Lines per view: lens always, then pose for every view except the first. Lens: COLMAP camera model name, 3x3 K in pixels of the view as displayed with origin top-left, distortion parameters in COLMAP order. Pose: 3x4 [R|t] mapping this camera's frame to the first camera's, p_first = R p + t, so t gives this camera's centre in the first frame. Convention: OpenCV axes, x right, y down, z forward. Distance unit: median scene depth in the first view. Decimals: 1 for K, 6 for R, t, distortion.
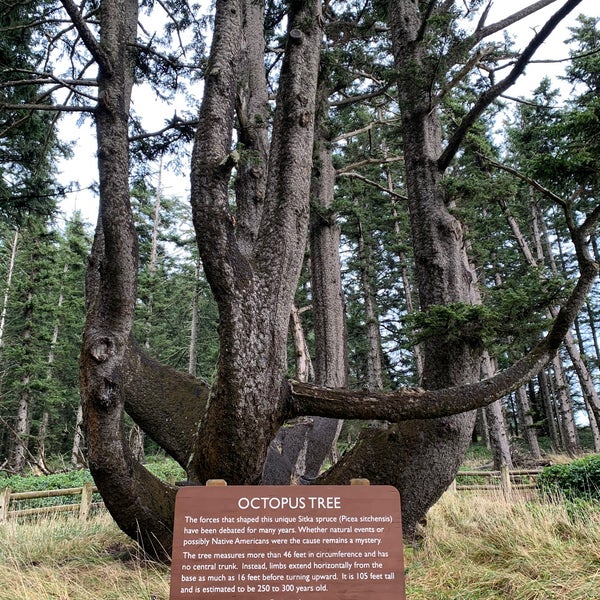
lens RADIAL K [[606.9, 0, 300.0], [0, 606.9, 300.0], [0, 0, 1]] dist [0.125579, -0.319850]
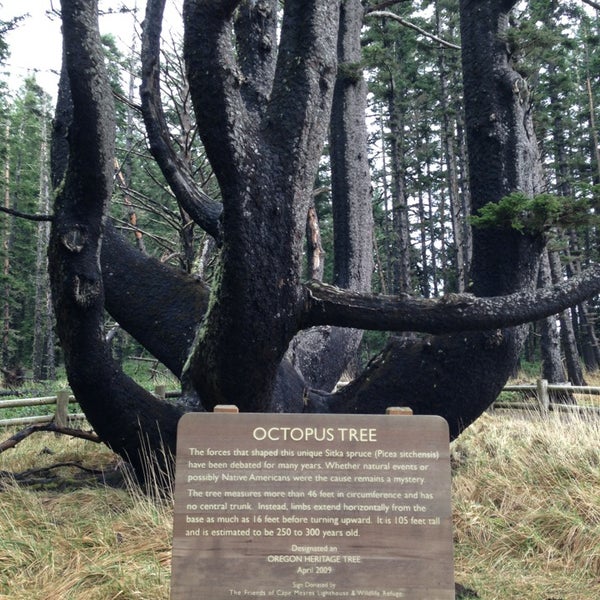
lens RADIAL K [[737.1, 0, 299.1], [0, 737.1, 297.2], [0, 0, 1]] dist [0.080760, -0.039242]
pose [[0.999805, 0.015809, -0.011841, -0.018290], [-0.013700, 0.986882, 0.160858, -0.007050], [0.014229, -0.160664, 0.986907, 0.028074]]
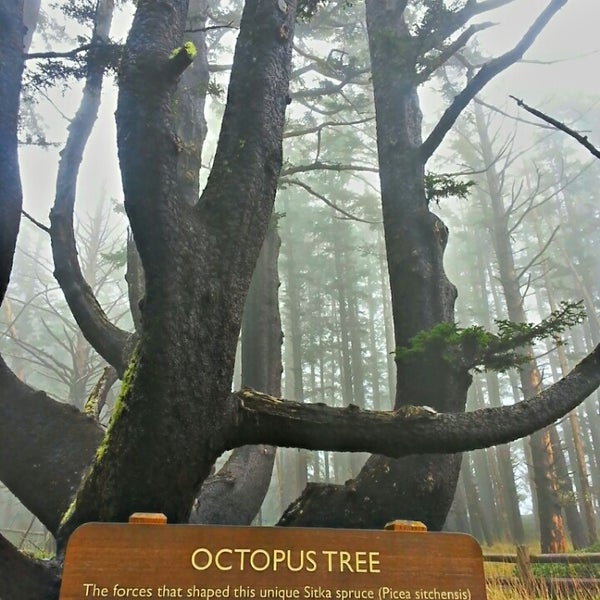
lens RADIAL K [[691.0, 0, 304.8], [0, 691.0, 268.6], [0, 0, 1]] dist [0.118384, -0.166635]
pose [[0.987666, 0.078035, 0.135747, -0.064695], [-0.061037, 0.990257, -0.125162, 0.095811], [-0.144192, 0.115333, 0.982806, 0.227729]]
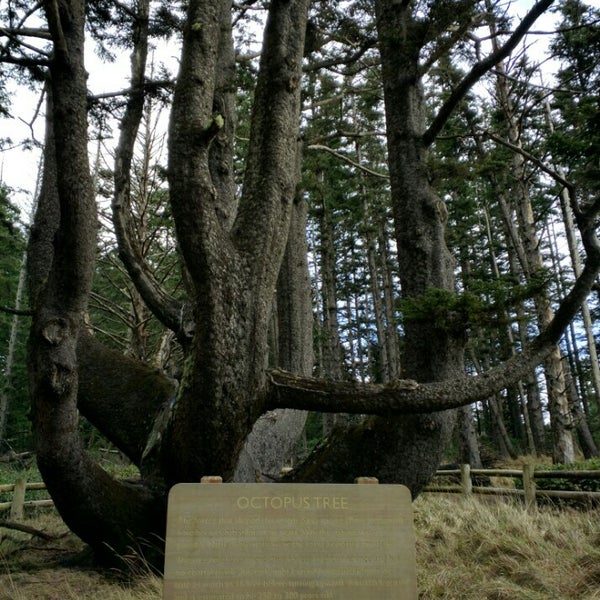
lens RADIAL K [[664.5, 0, 283.2], [0, 664.5, 286.0], [0, 0, 1]] dist [0.115053, -0.228741]
pose [[0.998180, 0.025495, 0.054643, -0.058184], [-0.025712, 0.999664, 0.003268, 0.002744], [-0.054541, -0.004667, 0.998501, 0.000503]]
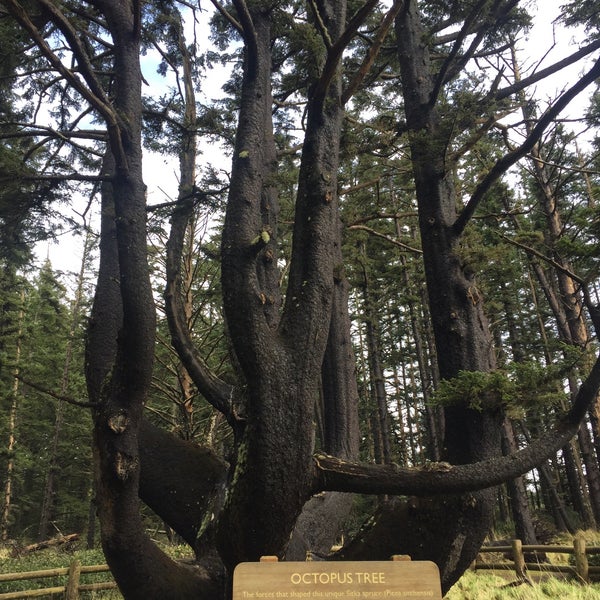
lens RADIAL K [[682.9, 0, 300.0], [0, 682.9, 300.0], [0, 0, 1]] dist [0.089410, -0.078578]
pose [[0.999916, -0.001385, 0.012901, -0.061197], [0.002324, 0.997329, -0.072997, -0.043388], [-0.012766, 0.073021, 0.997249, -0.156779]]
